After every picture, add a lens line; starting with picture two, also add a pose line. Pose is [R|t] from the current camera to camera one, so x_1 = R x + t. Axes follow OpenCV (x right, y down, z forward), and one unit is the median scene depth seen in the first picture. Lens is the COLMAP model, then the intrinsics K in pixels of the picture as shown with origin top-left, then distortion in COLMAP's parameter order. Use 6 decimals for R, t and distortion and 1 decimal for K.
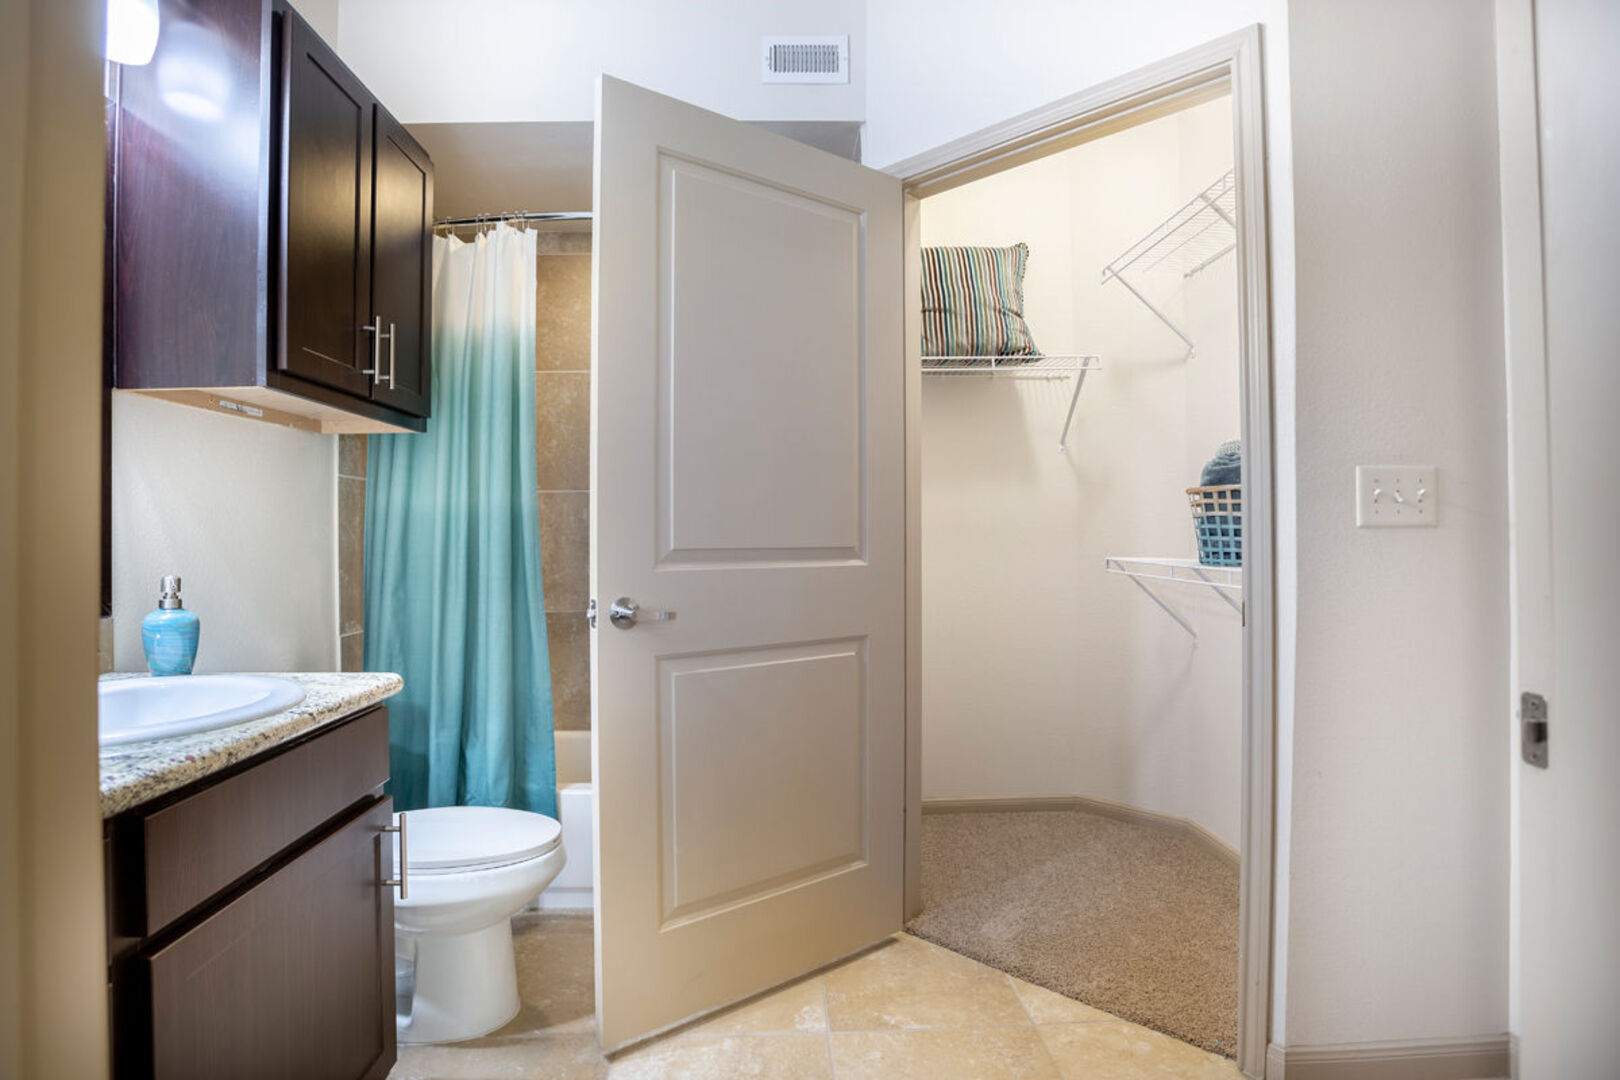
lens RADIAL K [[802.7, 0, 801.1], [0, 802.7, 529.1], [0, 0, 1]] dist [-0.084113, 0.036613]
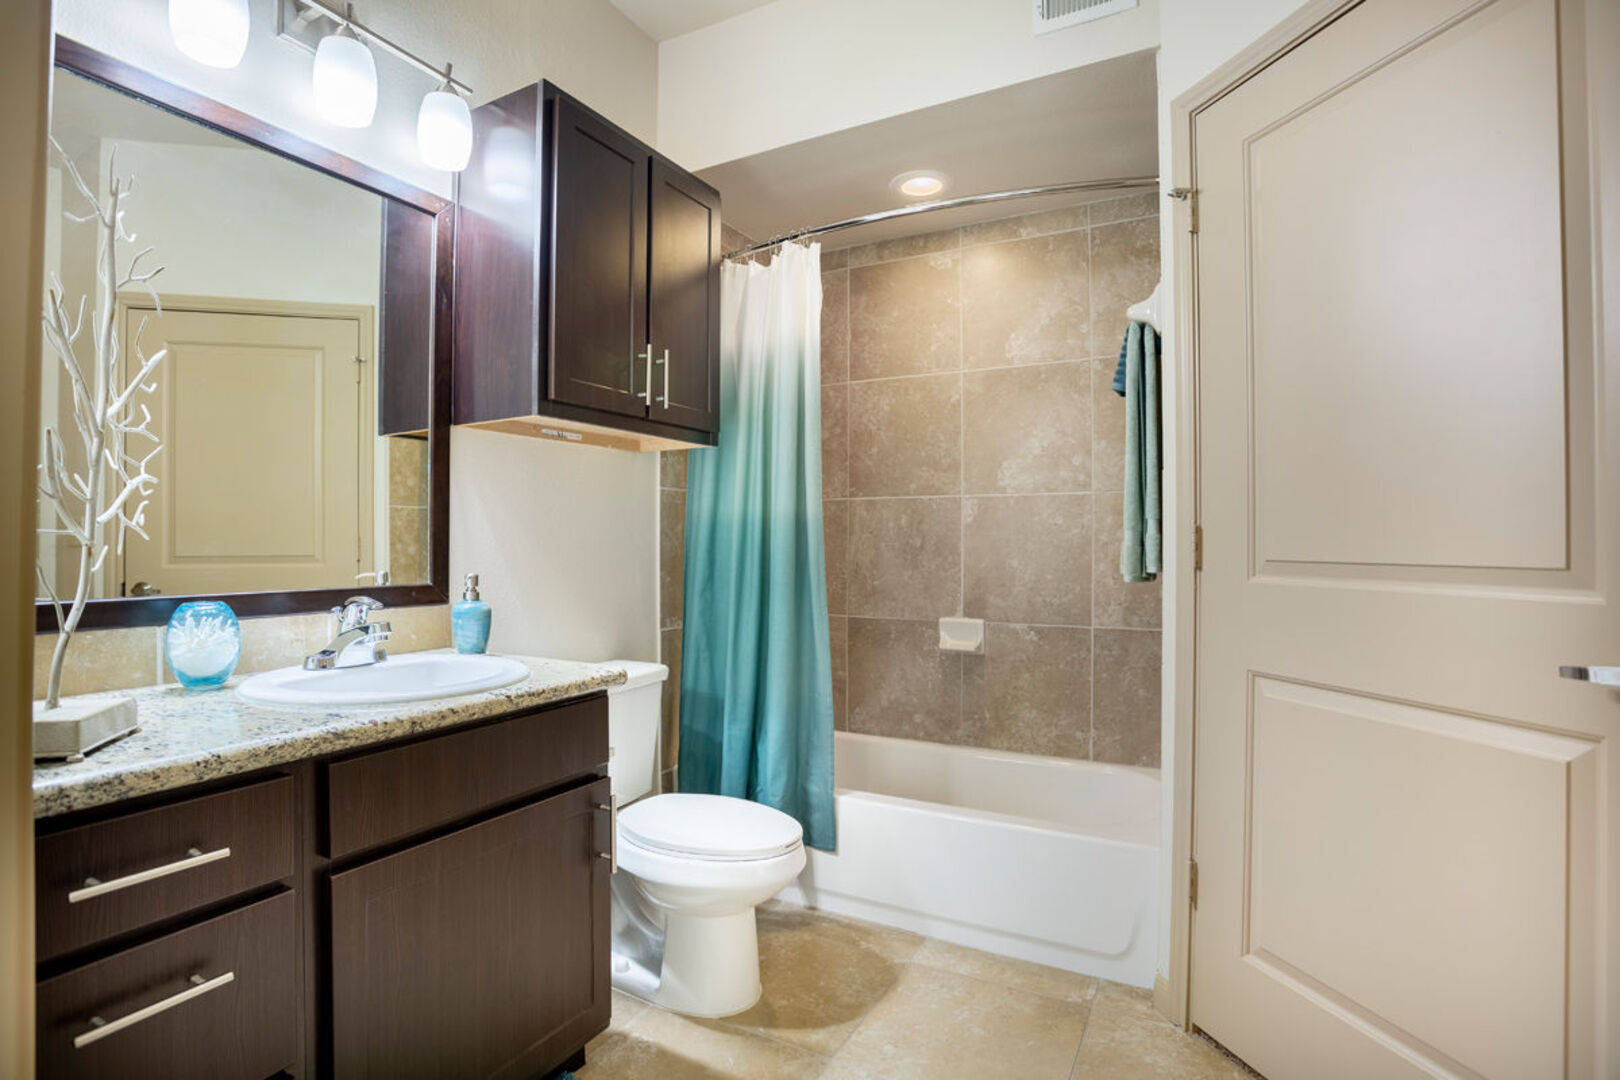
lens RADIAL K [[802.7, 0, 801.1], [0, 802.7, 529.1], [0, 0, 1]] dist [-0.084113, 0.036613]
pose [[0.862755, -0.001253, -0.505620, 0.211099], [-0.002309, 0.999977, -0.006419, -0.002609], [0.505616, 0.006706, 0.862733, 0.128819]]
